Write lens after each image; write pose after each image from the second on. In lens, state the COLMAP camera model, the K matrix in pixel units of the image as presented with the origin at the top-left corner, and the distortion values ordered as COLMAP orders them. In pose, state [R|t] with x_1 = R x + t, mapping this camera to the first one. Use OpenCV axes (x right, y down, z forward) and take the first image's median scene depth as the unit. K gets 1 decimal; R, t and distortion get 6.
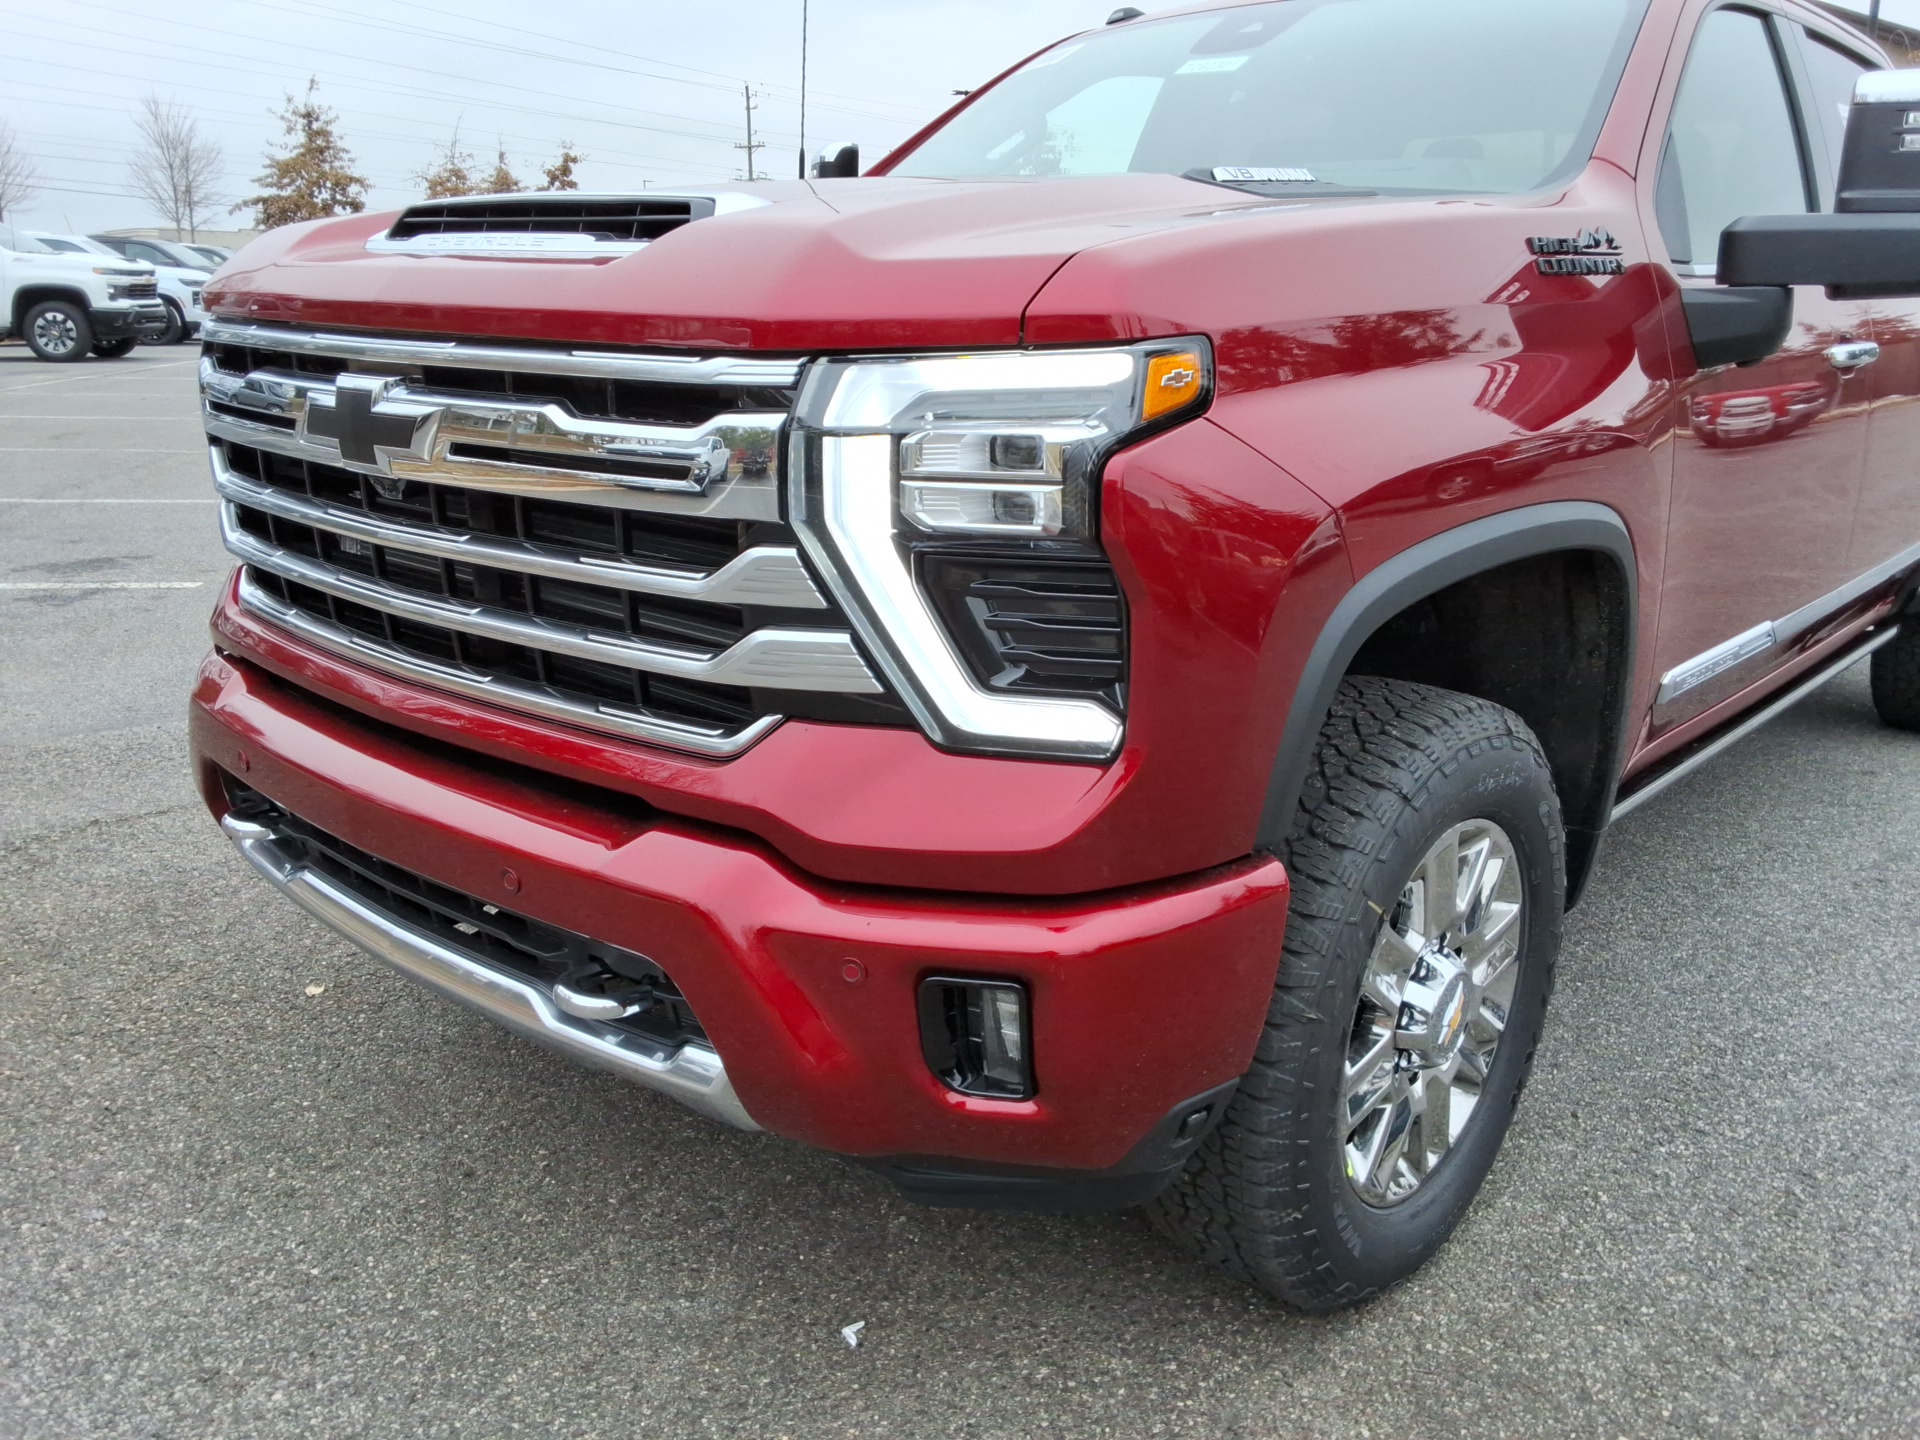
lens RADIAL K [[1531.1, 0, 974.0], [0, 1531.1, 723.5], [0, 0, 1]] dist [0.107420, -0.160044]
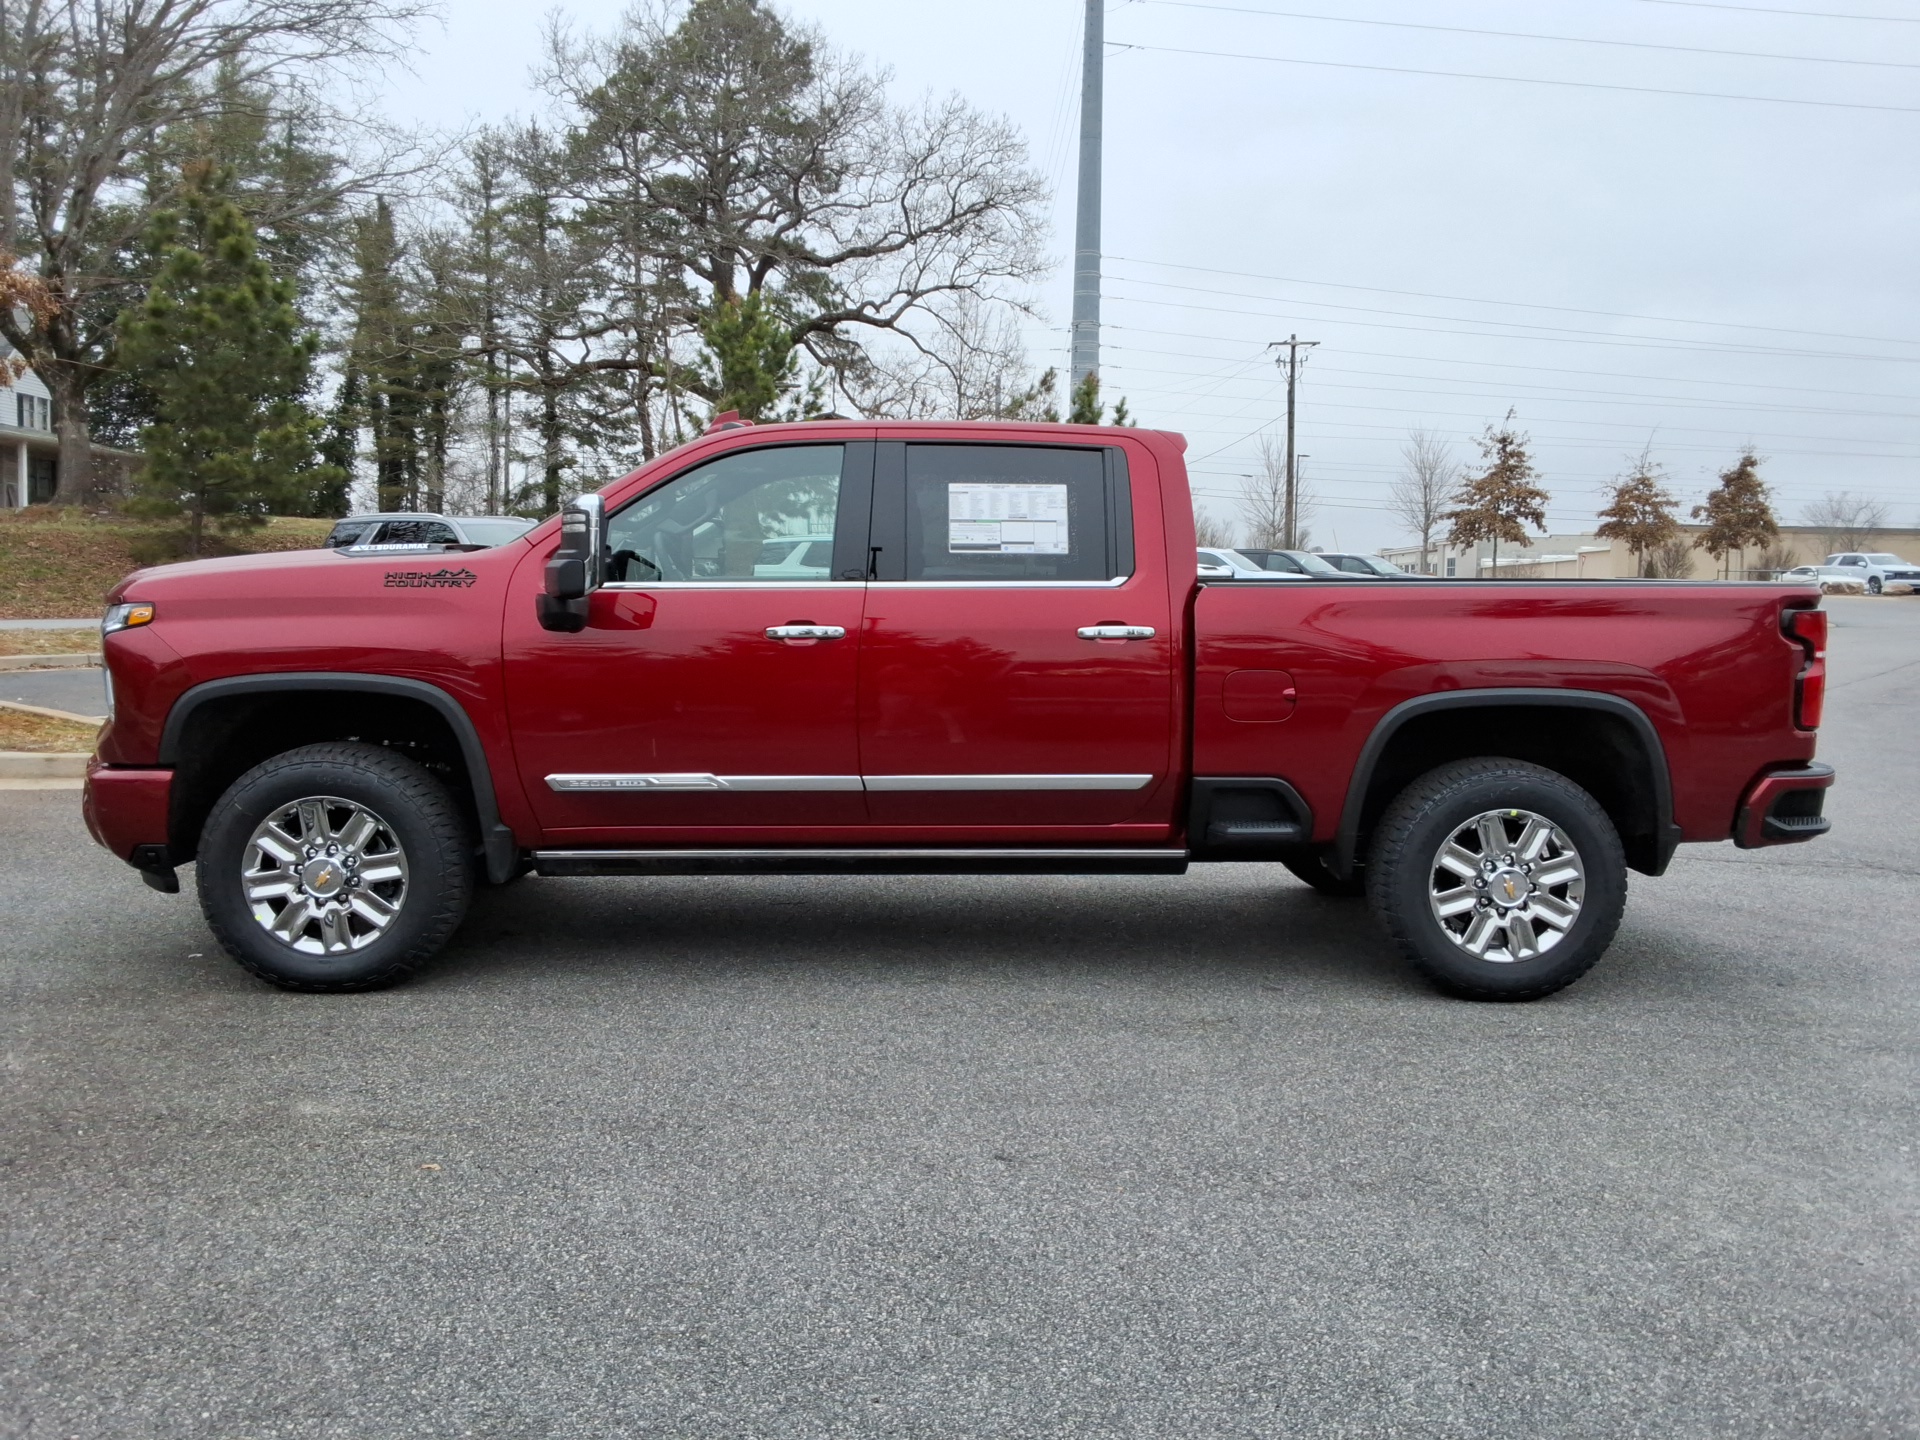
lens RADIAL K [[1531.1, 0, 963.7], [0, 1531.1, 735.7], [0, 0, 1]] dist [0.107420, -0.160044]
pose [[0.694108, 0.073749, -0.716083, 3.013173], [-0.199072, 0.975611, -0.092485, -0.005729], [0.691798, 0.206747, 0.691861, -0.052023]]
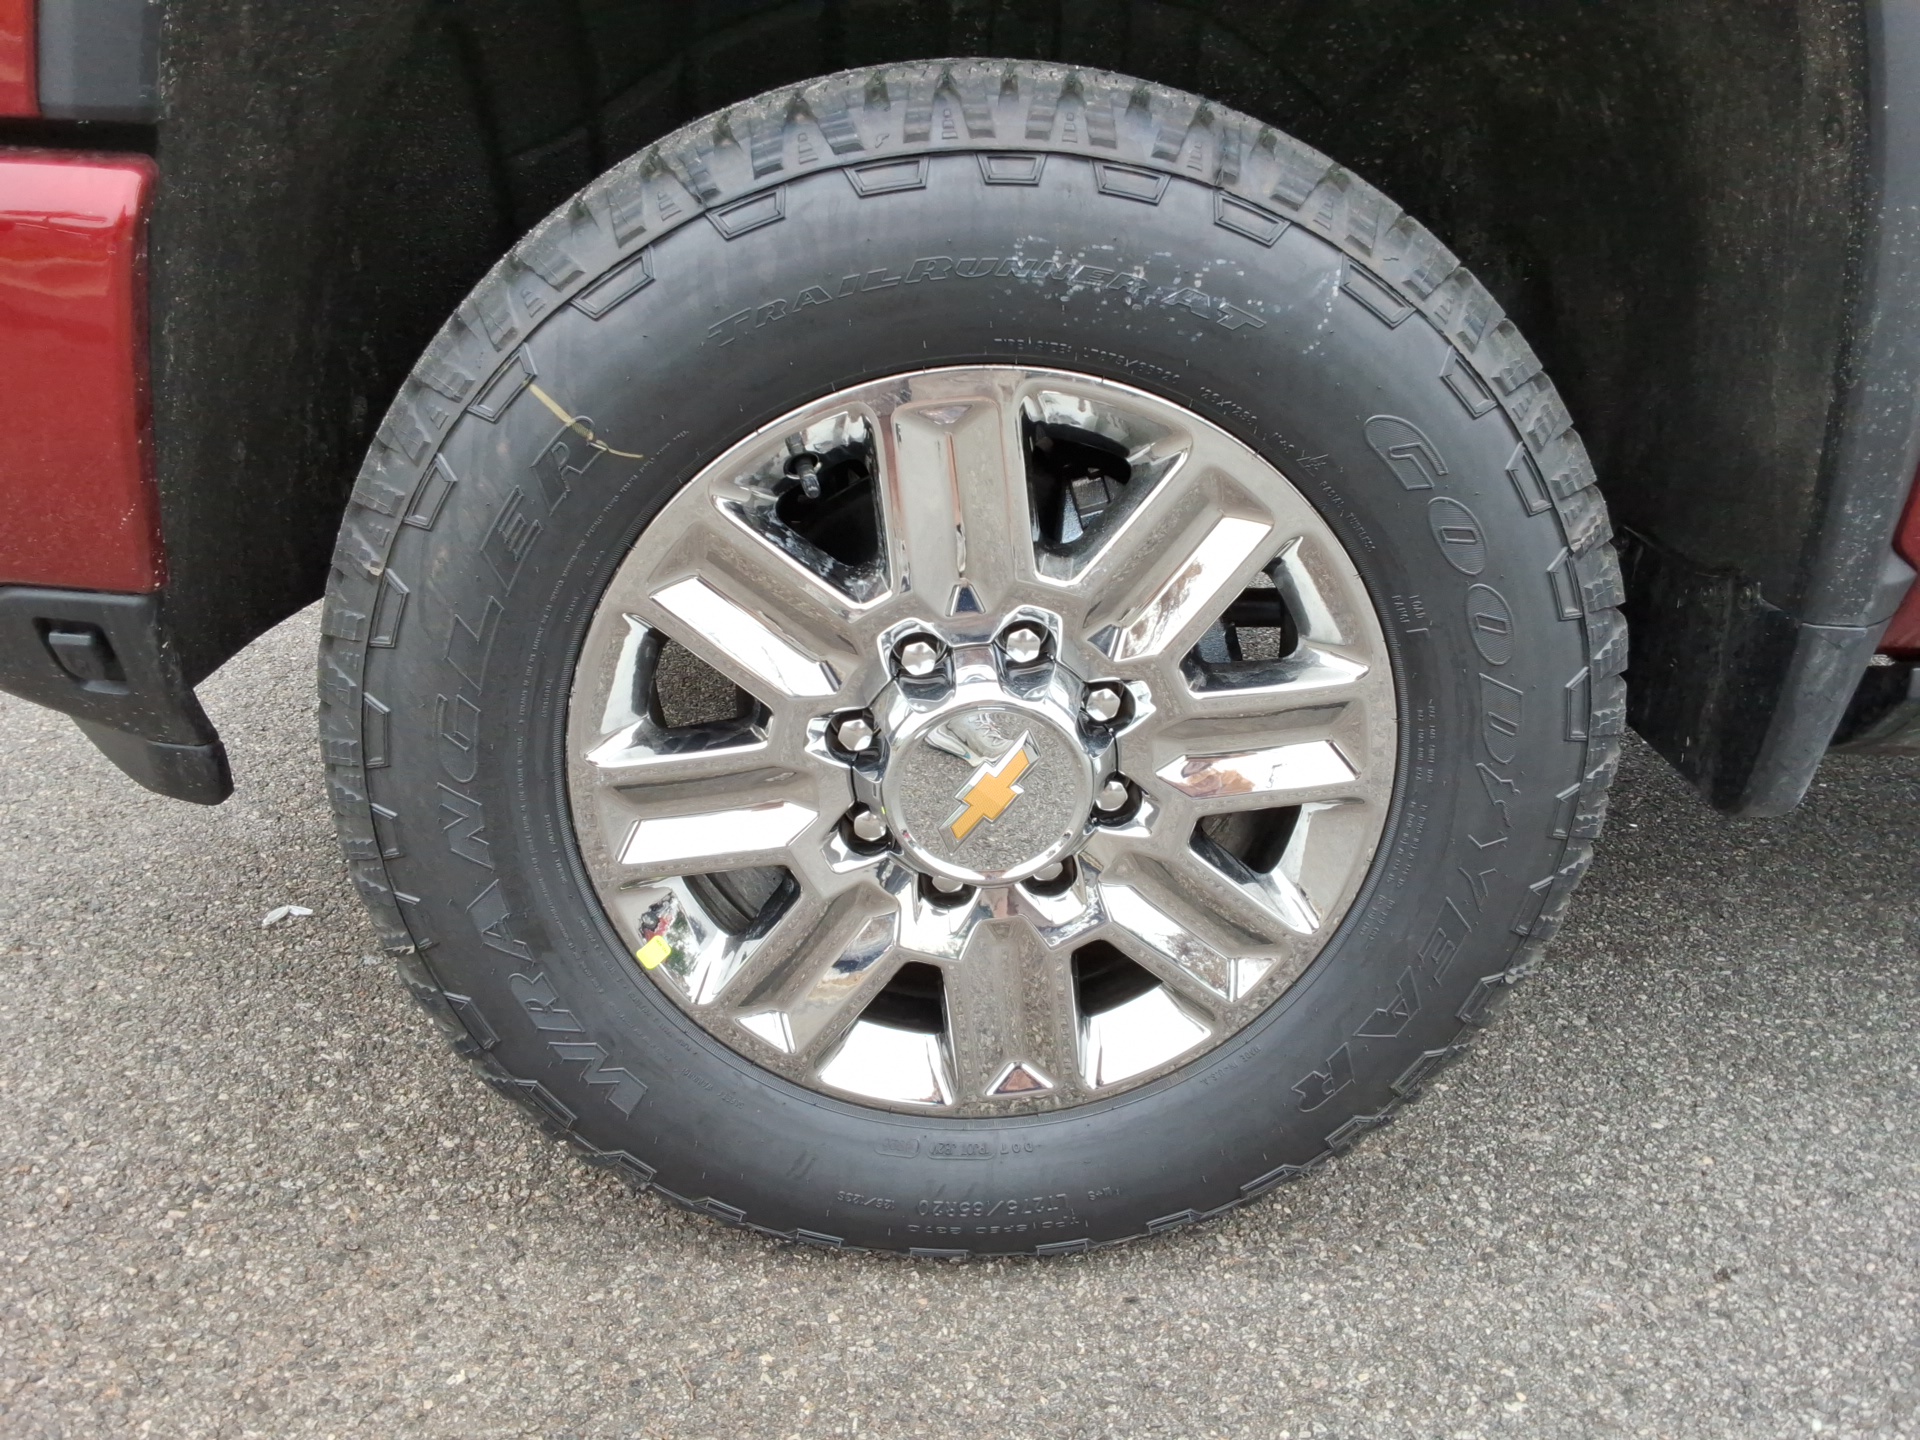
lens RADIAL K [[1543.8, 0, 982.5], [0, 1543.8, 724.5], [0, 0, 1]] dist [0.065916, -0.007925]
pose [[0.693272, 0.303955, -0.653442, 0.668820], [-0.235784, 0.952469, 0.192894, 0.084134], [0.681014, 0.020343, 0.731988, 0.708428]]
